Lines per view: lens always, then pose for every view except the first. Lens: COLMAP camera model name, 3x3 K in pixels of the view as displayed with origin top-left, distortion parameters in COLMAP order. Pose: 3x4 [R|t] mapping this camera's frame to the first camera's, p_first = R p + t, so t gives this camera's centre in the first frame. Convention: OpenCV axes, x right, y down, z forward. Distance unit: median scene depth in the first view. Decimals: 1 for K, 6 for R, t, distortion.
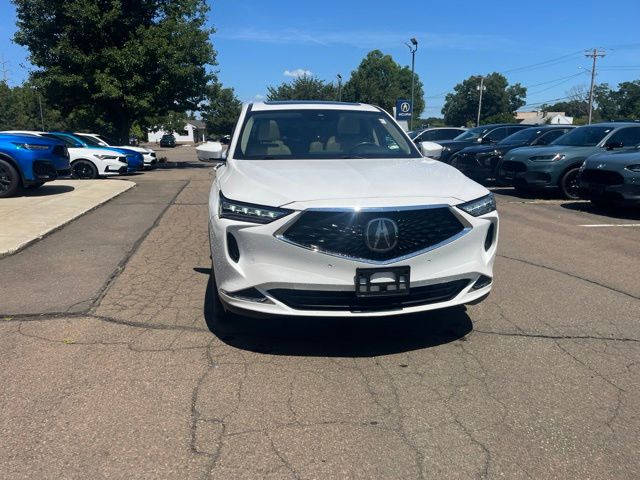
lens RADIAL K [[483.0, 0, 317.2], [0, 483.0, 244.2], [0, 0, 1]] dist [0.082143, -0.109207]
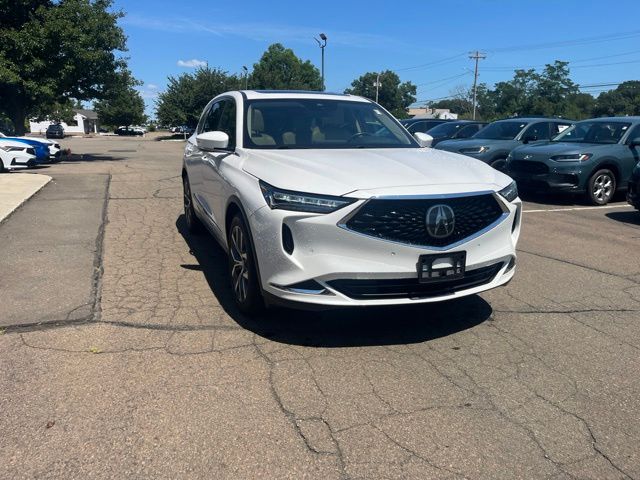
lens RADIAL K [[483.0, 0, 315.5], [0, 483.0, 237.1], [0, 0, 1]] dist [0.082143, -0.109207]
pose [[0.980363, -0.033754, 0.194293, -0.250590], [0.033859, 0.999423, 0.002778, 0.001485], [-0.194275, 0.003856, 0.980940, 0.038086]]
